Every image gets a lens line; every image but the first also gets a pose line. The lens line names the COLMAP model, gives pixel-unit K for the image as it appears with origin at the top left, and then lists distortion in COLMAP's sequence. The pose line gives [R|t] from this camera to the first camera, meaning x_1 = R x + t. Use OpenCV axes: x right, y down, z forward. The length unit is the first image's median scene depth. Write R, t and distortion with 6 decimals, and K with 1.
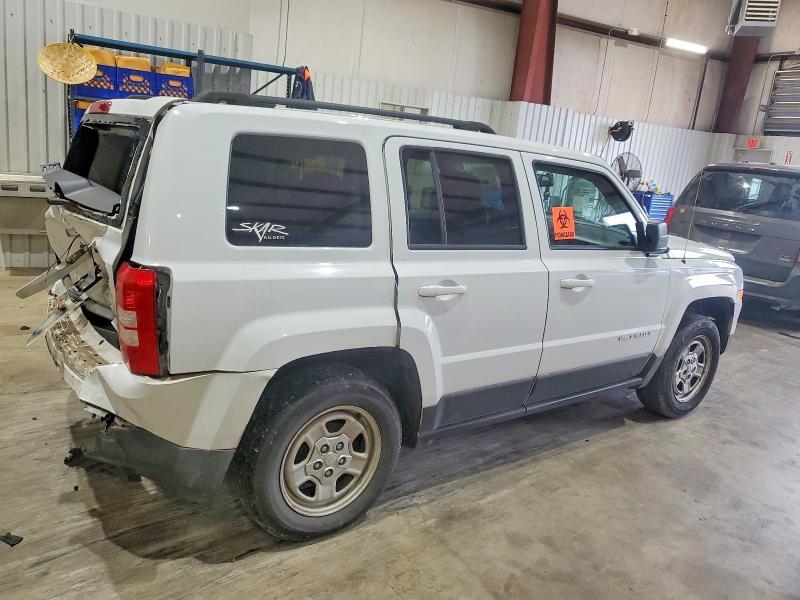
lens RADIAL K [[649.4, 0, 400.3], [0, 649.4, 290.1], [0, 0, 1]] dist [0.012613, 0.012802]
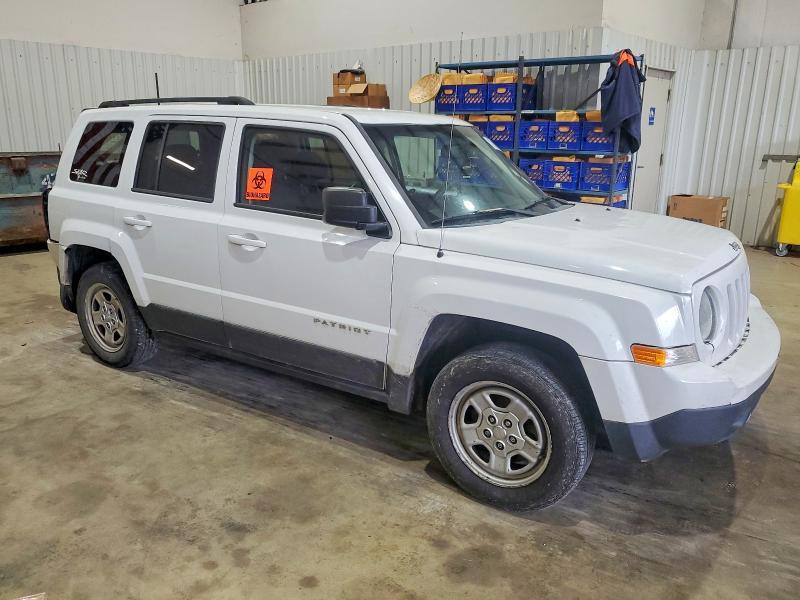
lens RADIAL K [[672.4, 0, 400.0], [0, 672.4, 300.0], [0, 0, 1]] dist [0.004480, 0.005080]
pose [[0.296767, 0.151984, -0.942778, 1.335957], [-0.190569, 0.976821, 0.097485, -0.069102], [0.935742, 0.150734, 0.318852, 0.892471]]
